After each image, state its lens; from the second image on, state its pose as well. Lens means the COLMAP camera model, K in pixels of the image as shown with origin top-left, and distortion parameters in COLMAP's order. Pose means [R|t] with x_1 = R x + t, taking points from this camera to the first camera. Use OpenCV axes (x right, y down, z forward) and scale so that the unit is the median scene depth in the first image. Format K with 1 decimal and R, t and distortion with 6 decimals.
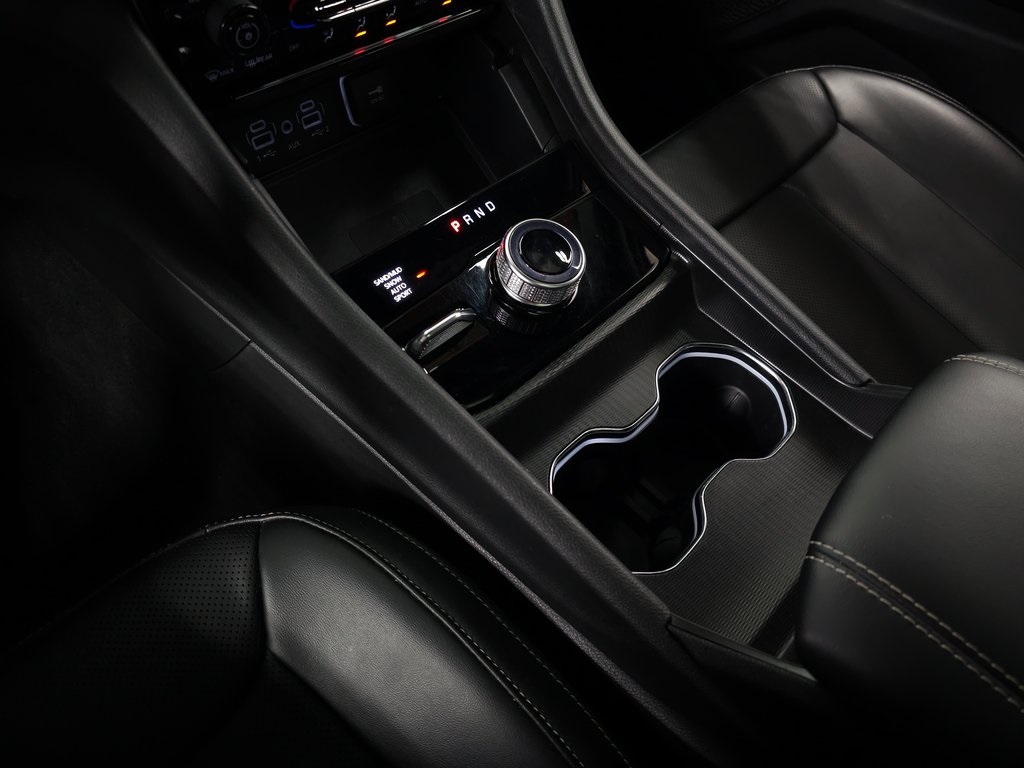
lens RADIAL K [[702.5, 0, 521.3], [0, 702.5, 382.3], [0, 0, 1]] dist [0.030026, -0.031923]
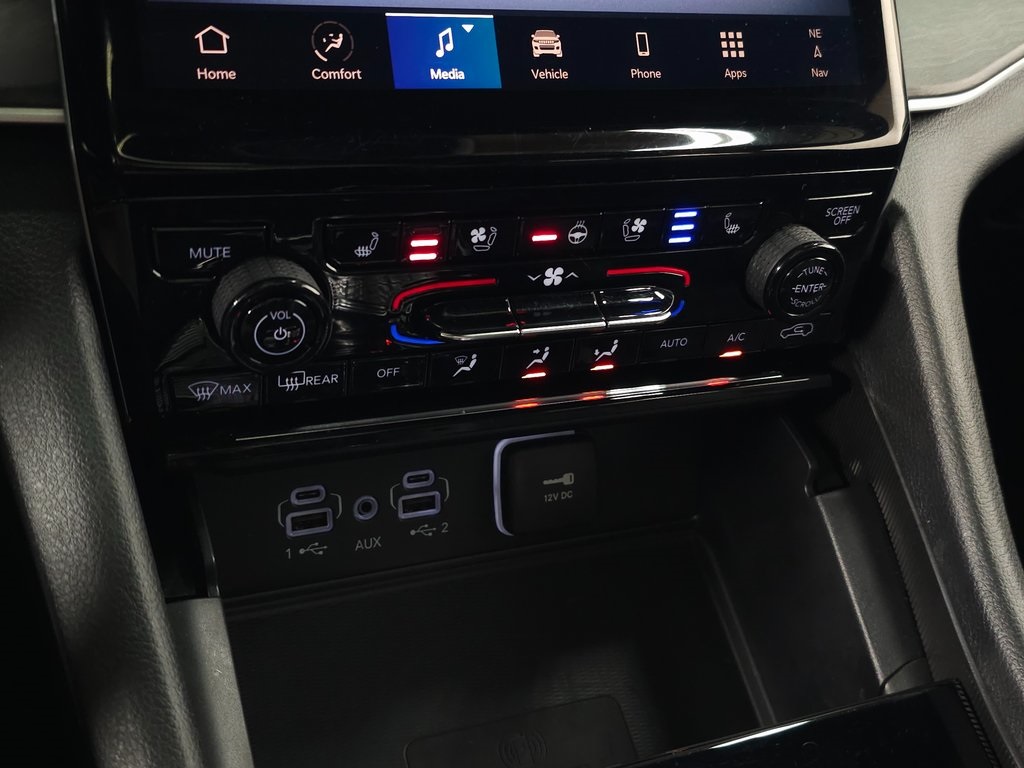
lens RADIAL K [[1178.1, 0, 518.4], [0, 1178.1, 382.3], [0, 0, 1]] dist [0.171871, -0.567579]
pose [[0.919584, 0.182886, -0.347732, 0.048770], [-0.320748, 0.860591, -0.395606, -0.136388], [0.226905, 0.475327, 0.850046, 0.255620]]
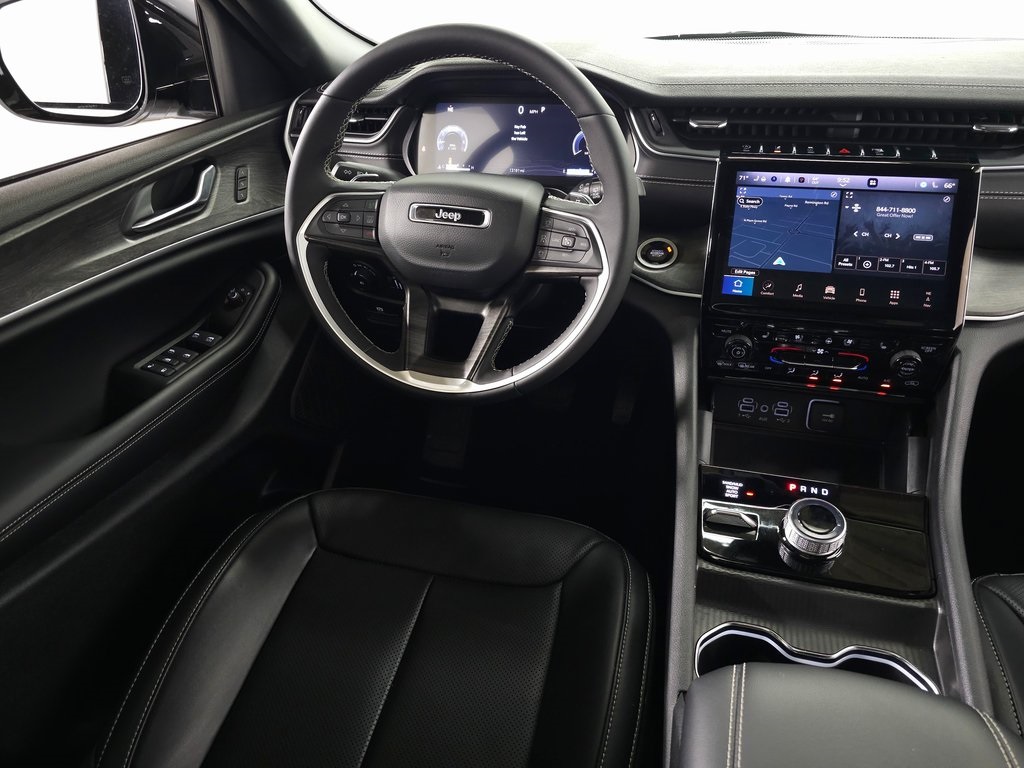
lens RADIAL K [[685.9, 0, 513.6], [0, 685.9, 390.0], [0, 0, 1]] dist [0.035769, -0.044059]
pose [[0.463808, 0.350971, -0.813450, 0.753845], [-0.661179, 0.748272, -0.054138, 0.110585], [0.589681, 0.562946, 0.579109, -0.388348]]
